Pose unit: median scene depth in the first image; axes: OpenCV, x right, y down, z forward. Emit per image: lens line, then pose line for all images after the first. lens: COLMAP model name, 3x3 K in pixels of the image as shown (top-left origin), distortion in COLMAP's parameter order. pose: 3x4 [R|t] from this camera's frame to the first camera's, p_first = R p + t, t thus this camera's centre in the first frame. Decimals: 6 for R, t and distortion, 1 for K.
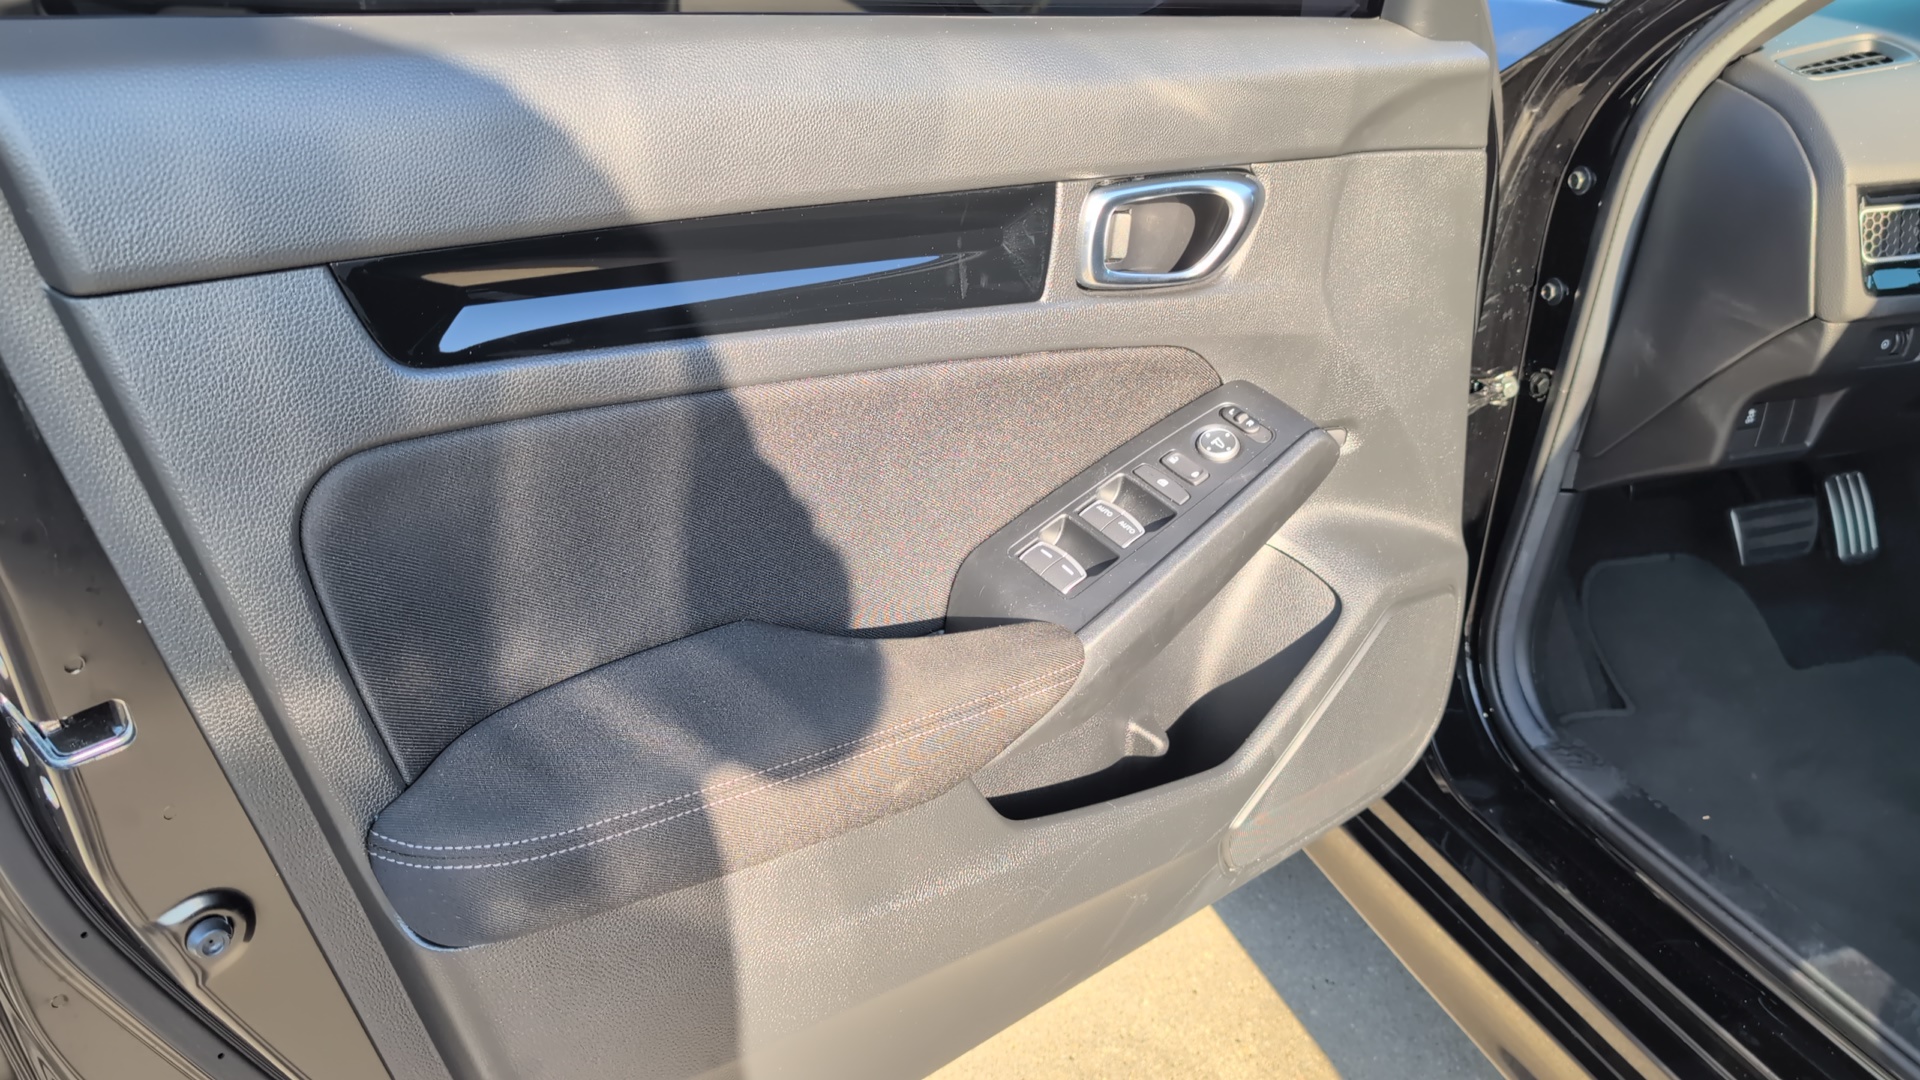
lens RADIAL K [[1605.4, 0, 968.1], [0, 1605.4, 544.5], [0, 0, 1]] dist [0.019782, -0.012838]
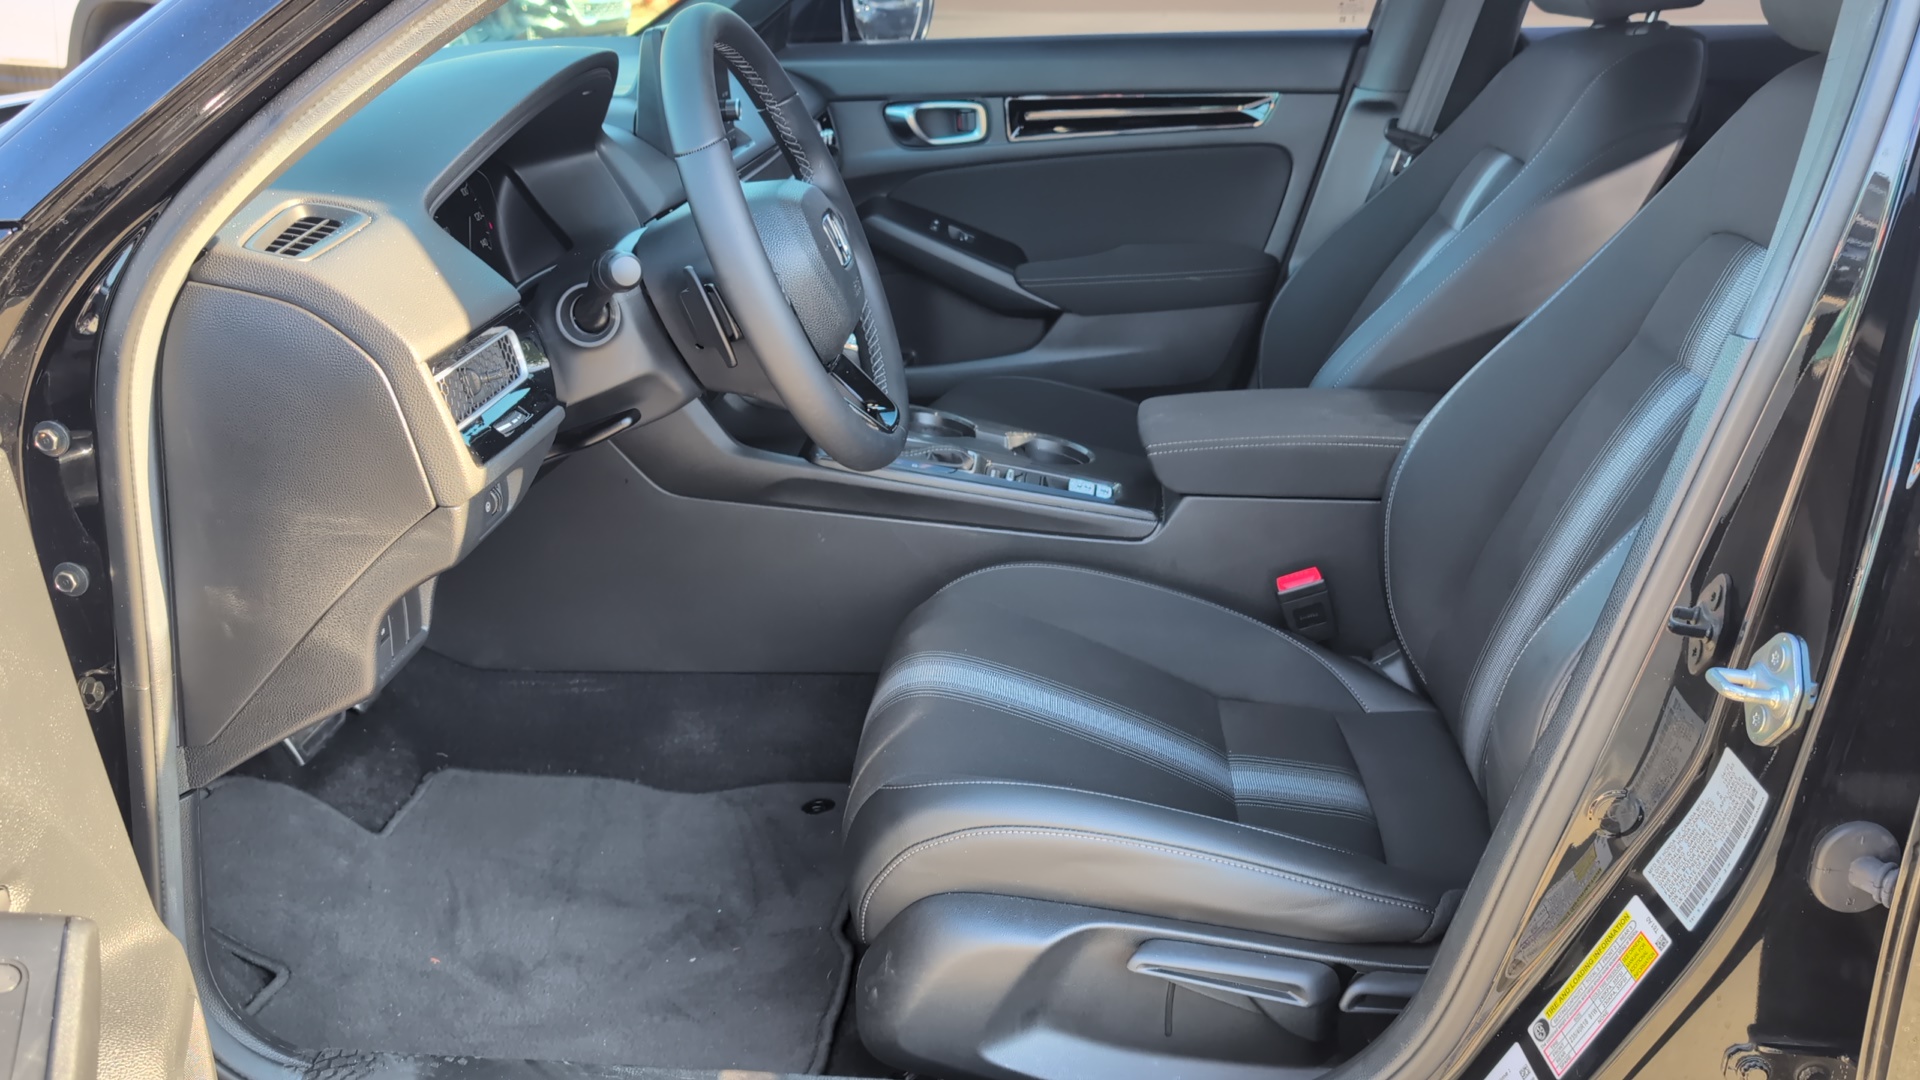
lens RADIAL K [[1605.4, 0, 968.1], [0, 1605.4, 544.5], [0, 0, 1]] dist [0.019782, -0.012838]
pose [[0.437950, -0.347511, 0.829118, -0.090264], [0.404898, 0.899677, 0.163213, -0.138690], [-0.802657, 0.264229, 0.534720, 0.268701]]
